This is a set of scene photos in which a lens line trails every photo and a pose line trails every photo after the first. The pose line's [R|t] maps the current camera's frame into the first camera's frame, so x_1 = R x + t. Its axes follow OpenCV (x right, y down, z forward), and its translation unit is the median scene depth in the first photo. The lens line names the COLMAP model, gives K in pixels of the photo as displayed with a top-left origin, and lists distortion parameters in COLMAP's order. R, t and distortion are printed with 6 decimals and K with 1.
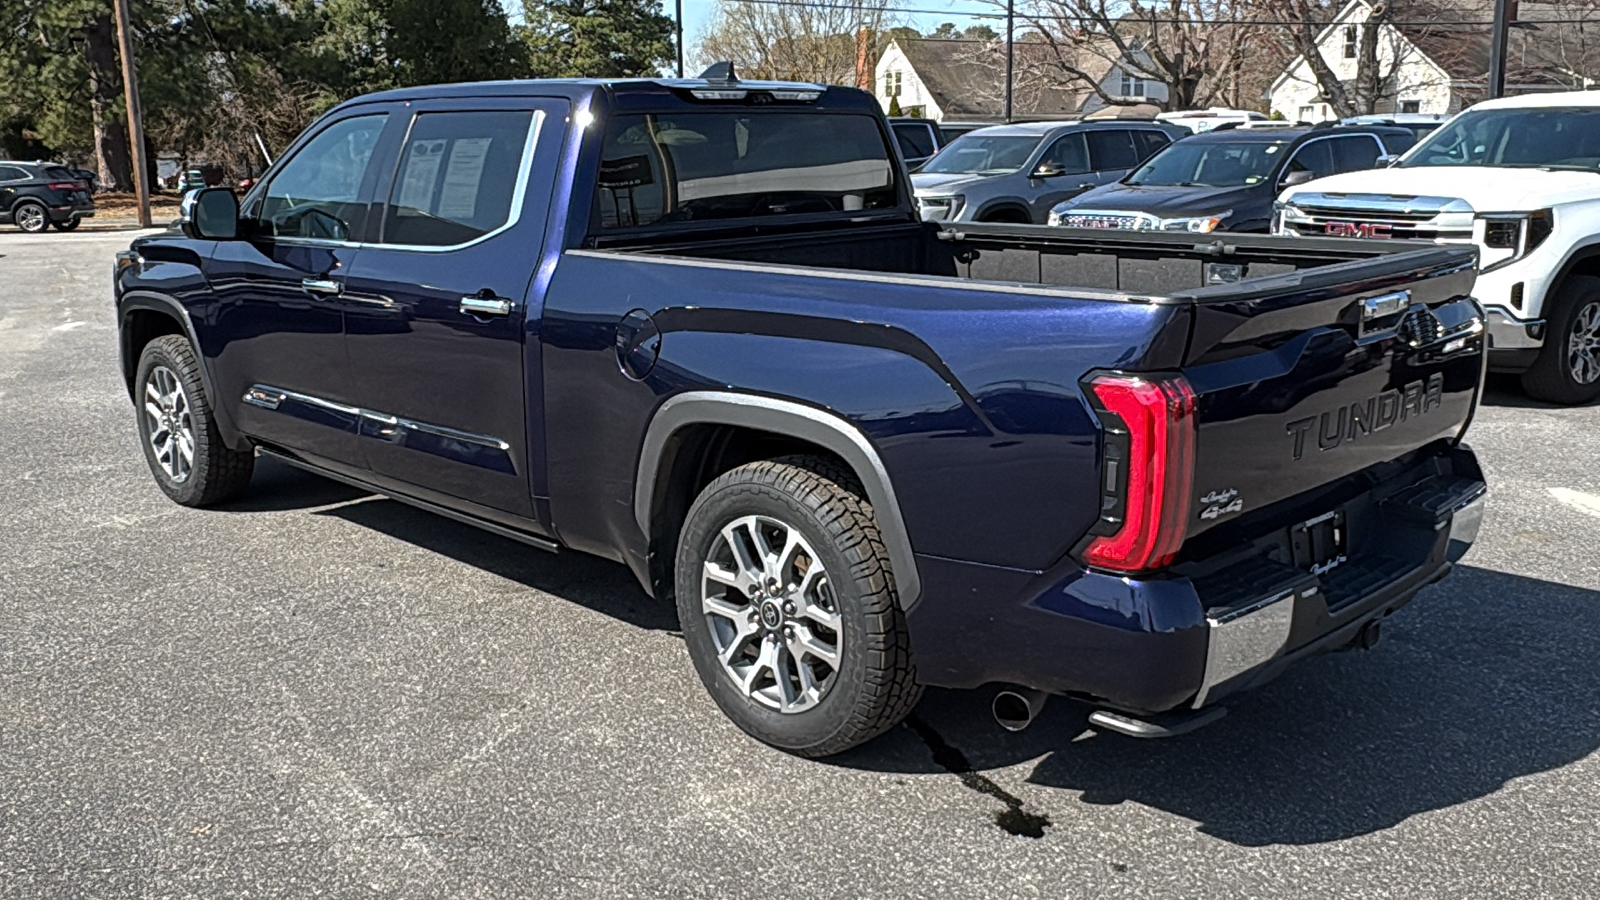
lens RADIAL K [[1413.3, 0, 799.5], [0, 1413.3, 453.9], [0, 0, 1]] dist [-0.003970, 0.003014]
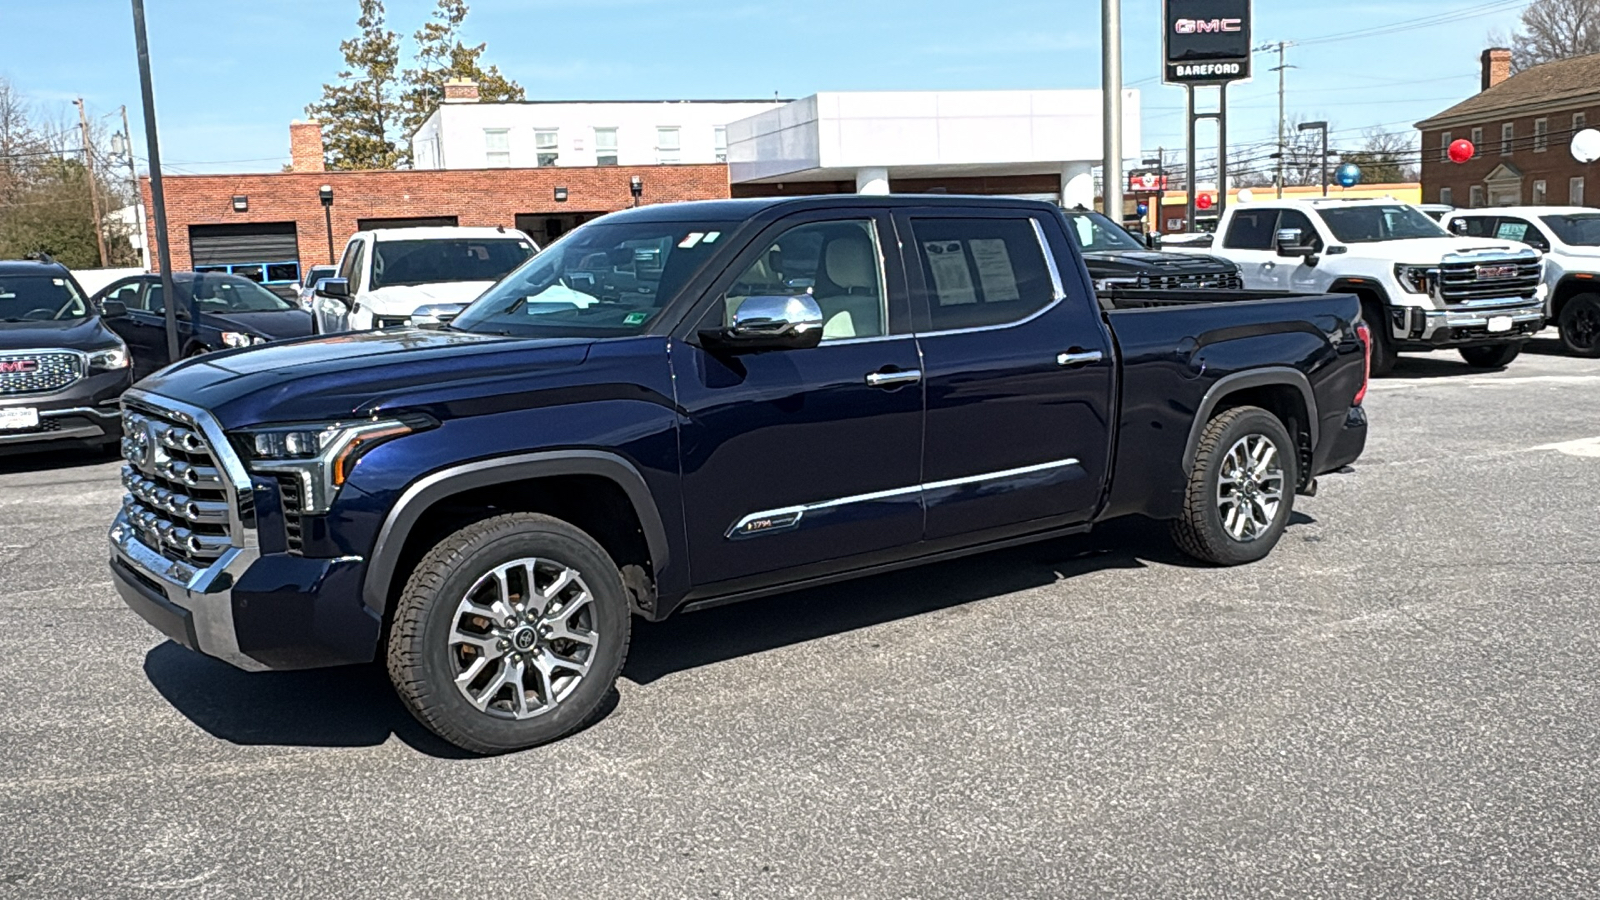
lens RADIAL K [[1413.3, 0, 796.9], [0, 1413.3, 449.3], [0, 0, 1]] dist [-0.003970, 0.003014]
pose [[0.140125, -0.133065, 0.981152, -1.270973], [0.238271, 0.966340, 0.097026, -0.170895], [-0.961037, 0.220185, 0.167114, 0.827745]]
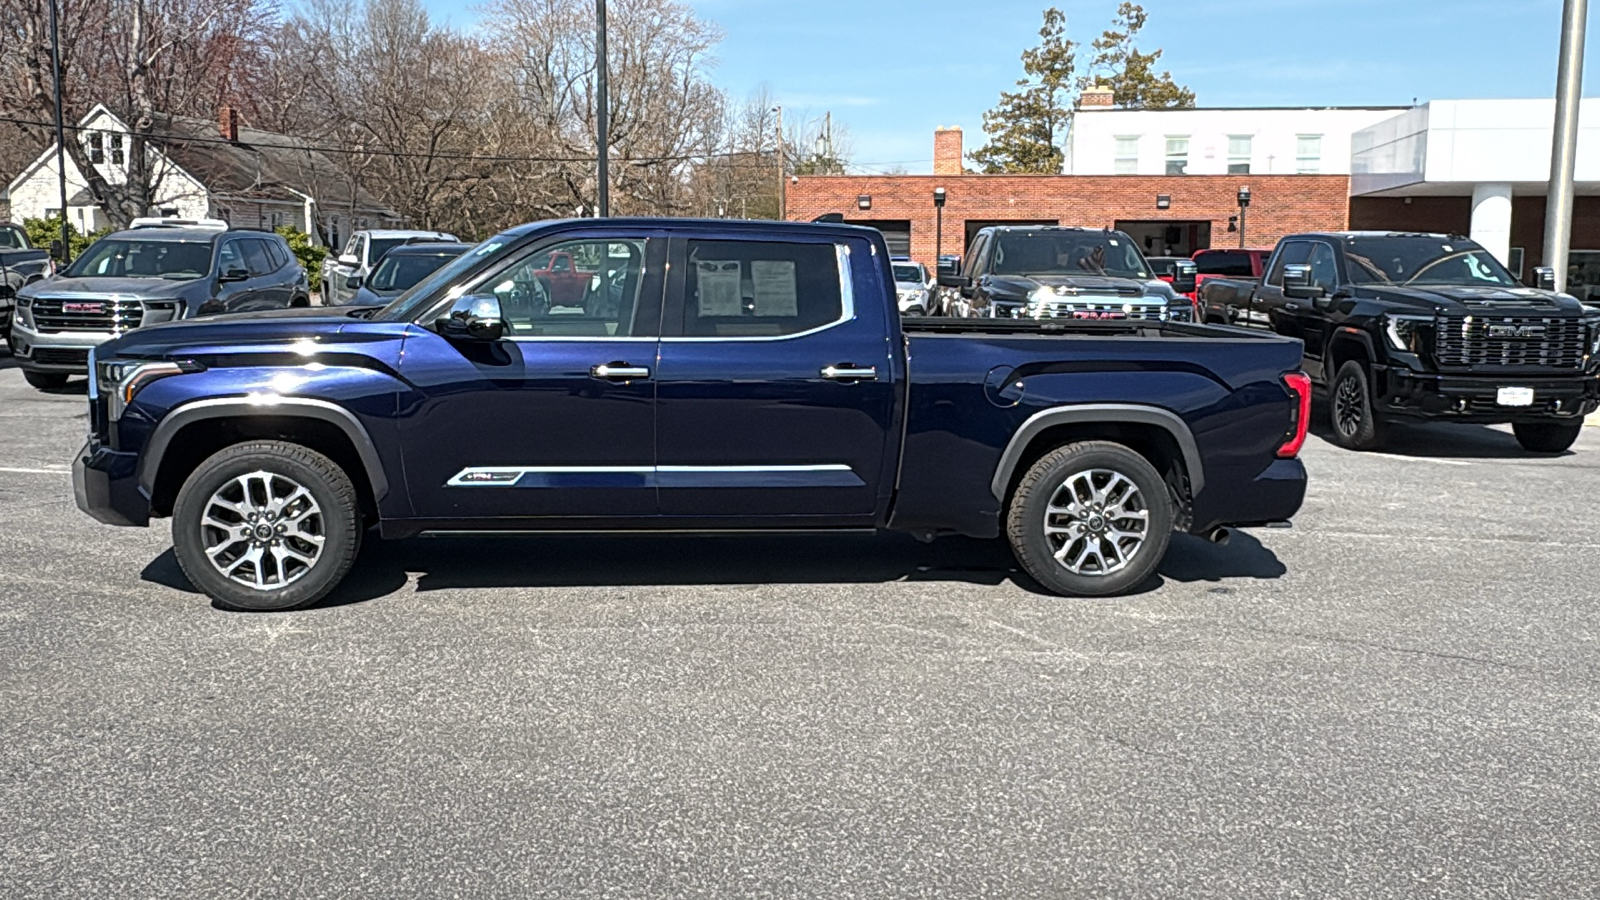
lens RADIAL K [[1413.3, 0, 796.1], [0, 1413.3, 445.9], [0, 0, 1]] dist [-0.003970, 0.003014]
pose [[0.597306, -0.085565, 0.797436, -1.145134], [0.145713, 0.989322, -0.002989, -0.025585], [-0.788666, 0.117982, 0.603396, 0.117425]]
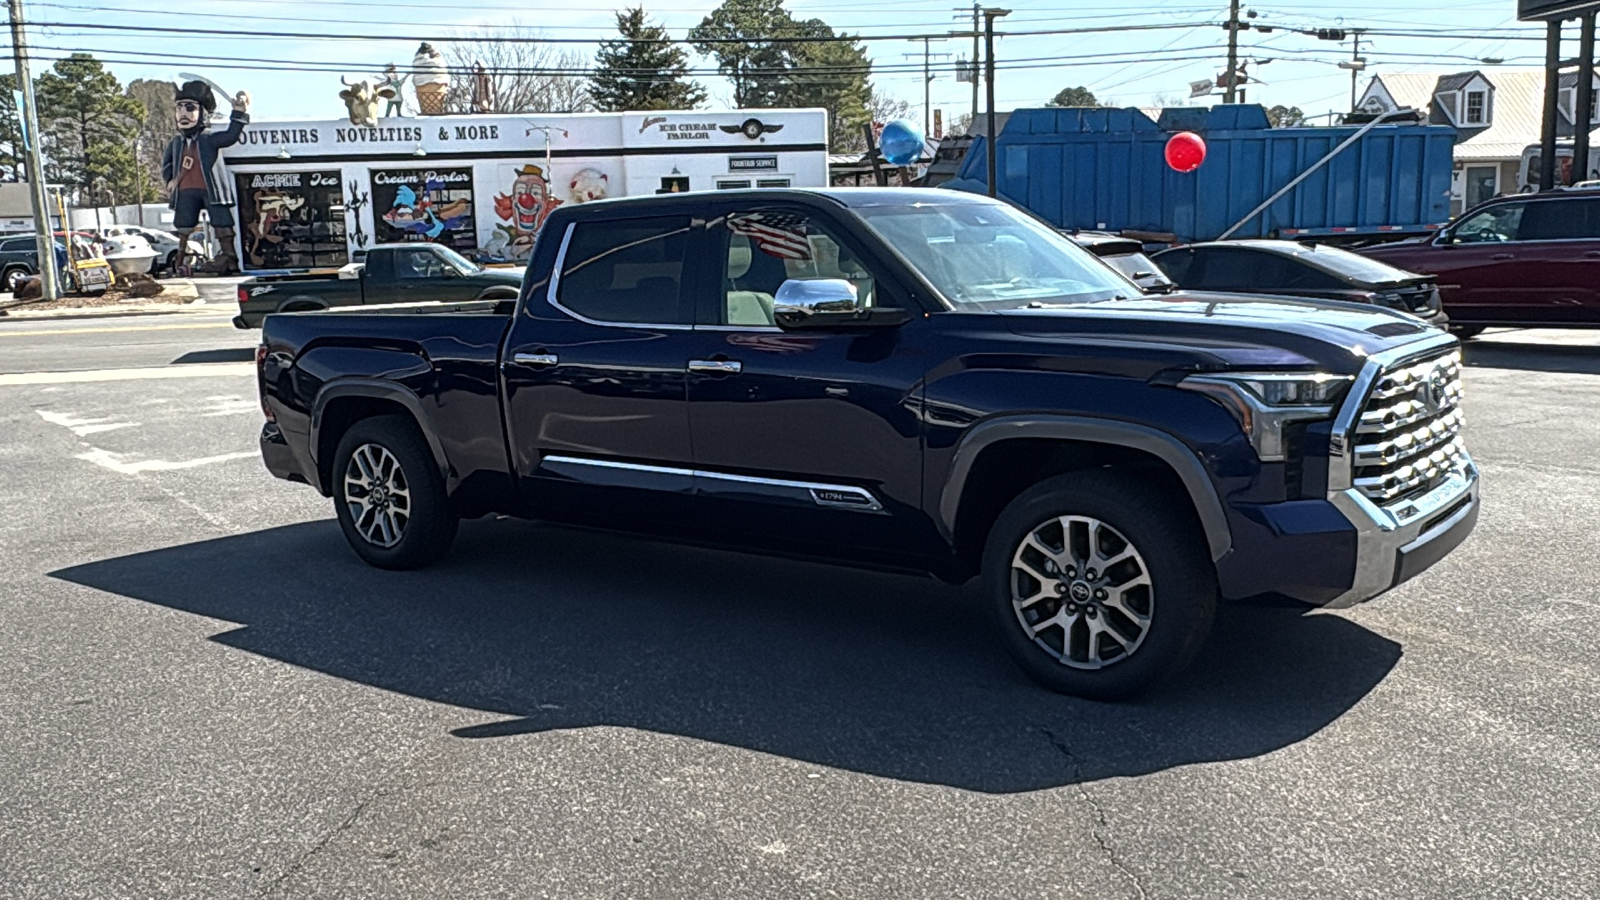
lens RADIAL K [[1413.3, 0, 797.8], [0, 1413.3, 452.5], [0, 0, 1]] dist [-0.003970, 0.003014]
pose [[-0.991388, 0.063085, -0.114761, -0.006841], [0.017901, 0.933381, 0.358440, -0.466859], [0.129728, 0.353299, -0.926472, 2.112700]]
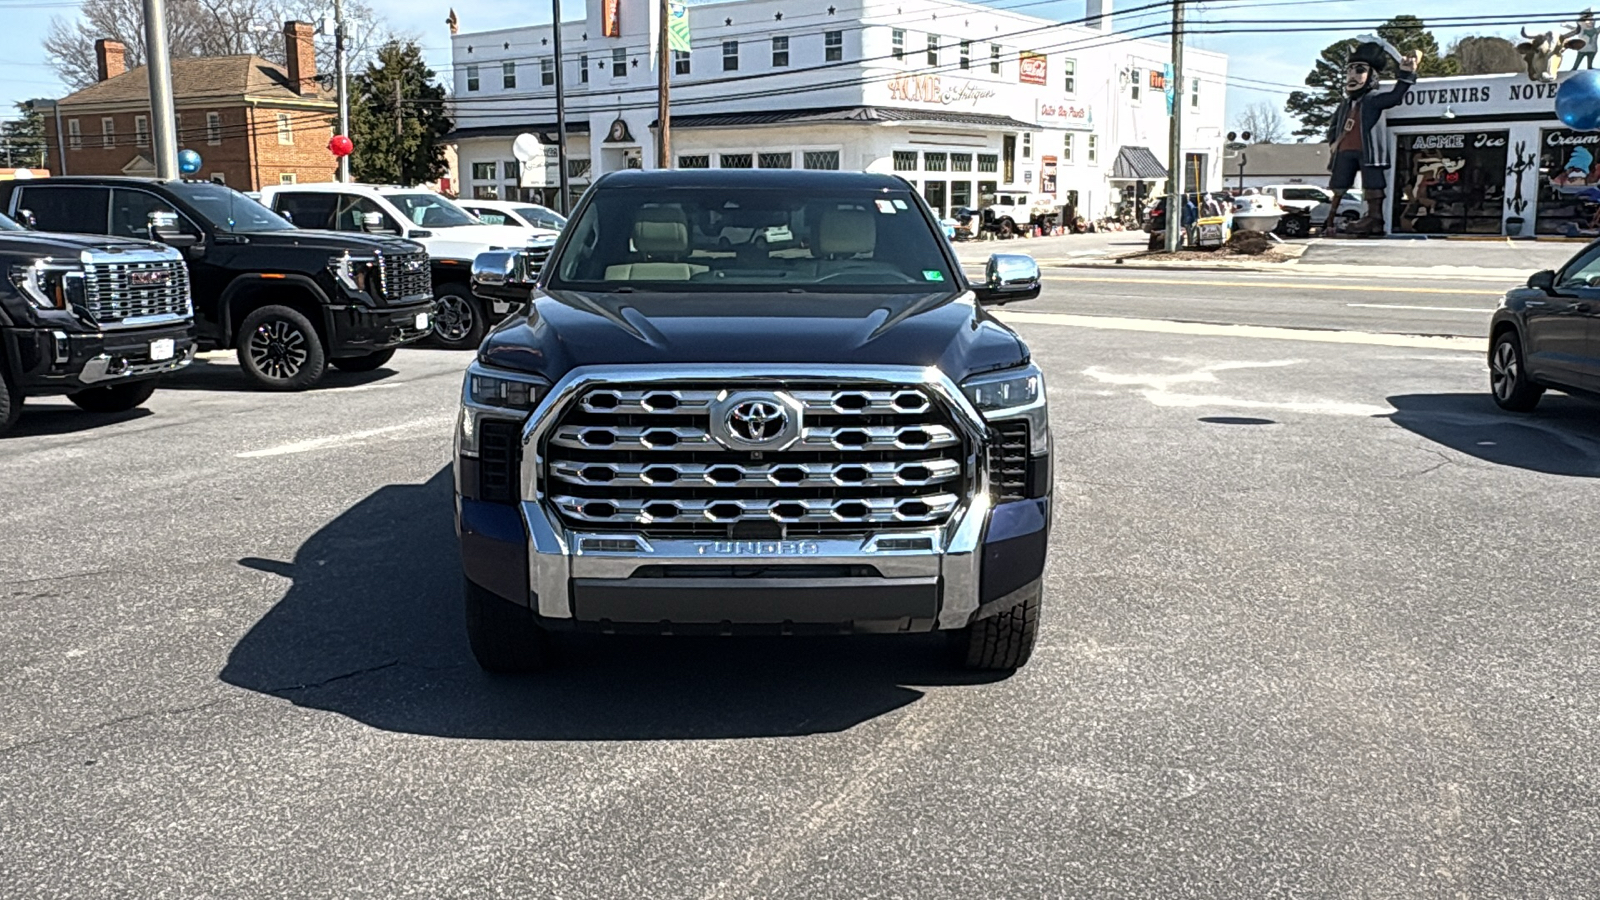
lens RADIAL K [[1413.3, 0, 796.1], [0, 1413.3, 450.7], [0, 0, 1]] dist [-0.003970, 0.003014]
pose [[-0.727227, -0.101326, 0.678877, -1.014818], [0.153378, 0.940047, 0.304609, -0.389733], [-0.669041, 0.325645, -0.668086, 1.822050]]
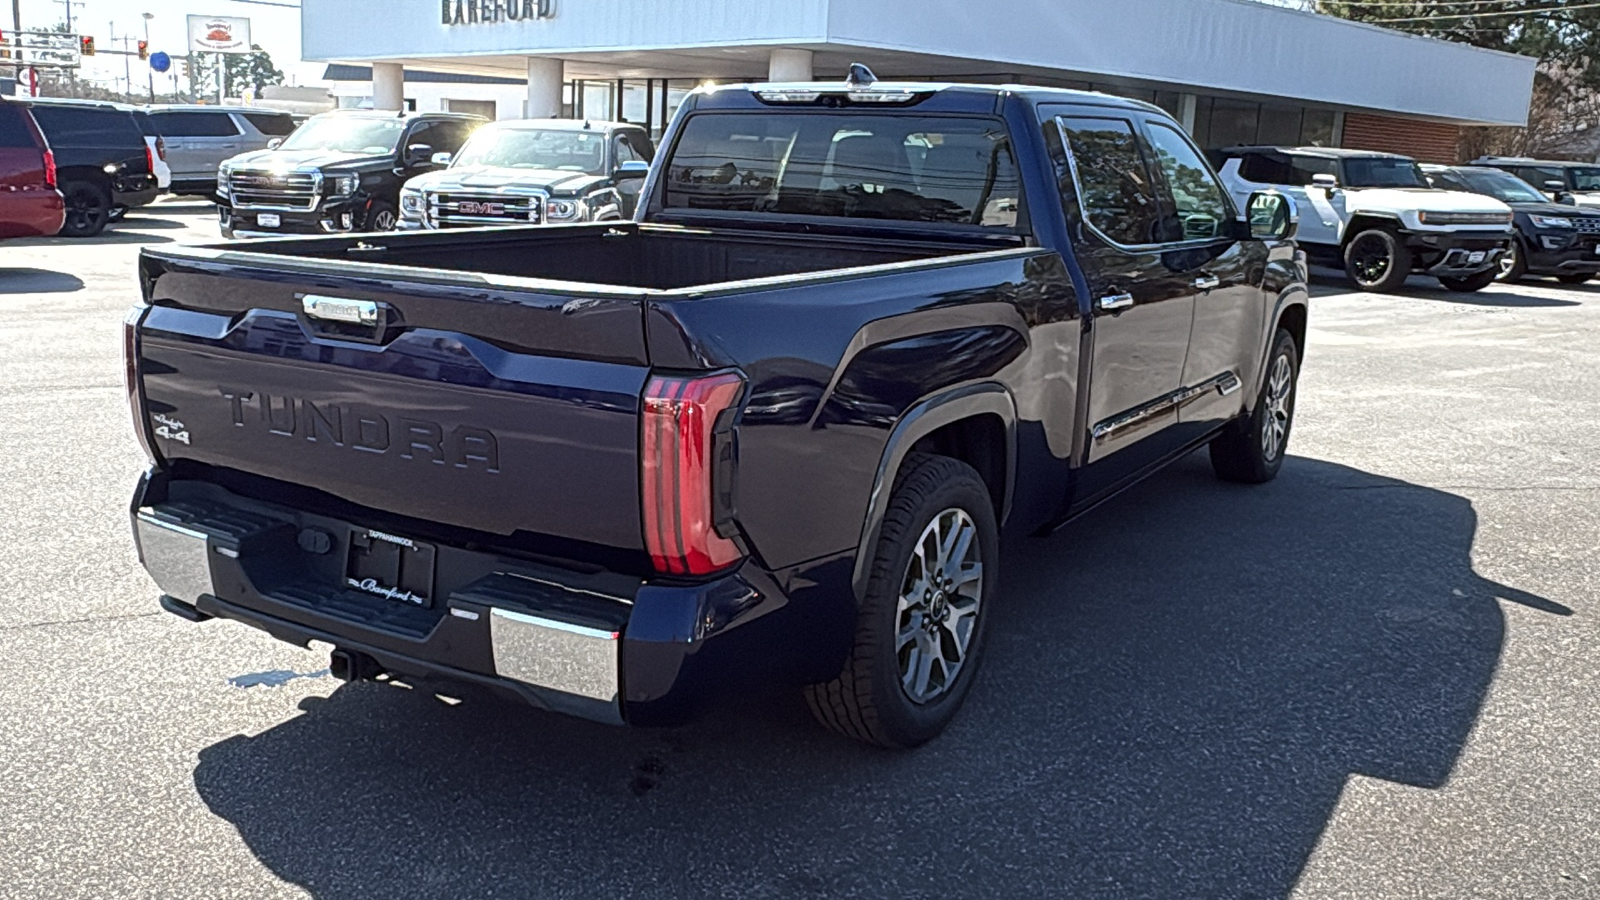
lens RADIAL K [[1413.3, 0, 805.3], [0, 1413.3, 453.6], [0, 0, 1]] dist [-0.003970, 0.003014]
pose [[0.236637, 0.225490, -0.945070, 0.833508], [-0.245962, 0.954915, 0.166253, -0.146704], [0.939950, 0.193110, 0.281430, 0.631206]]
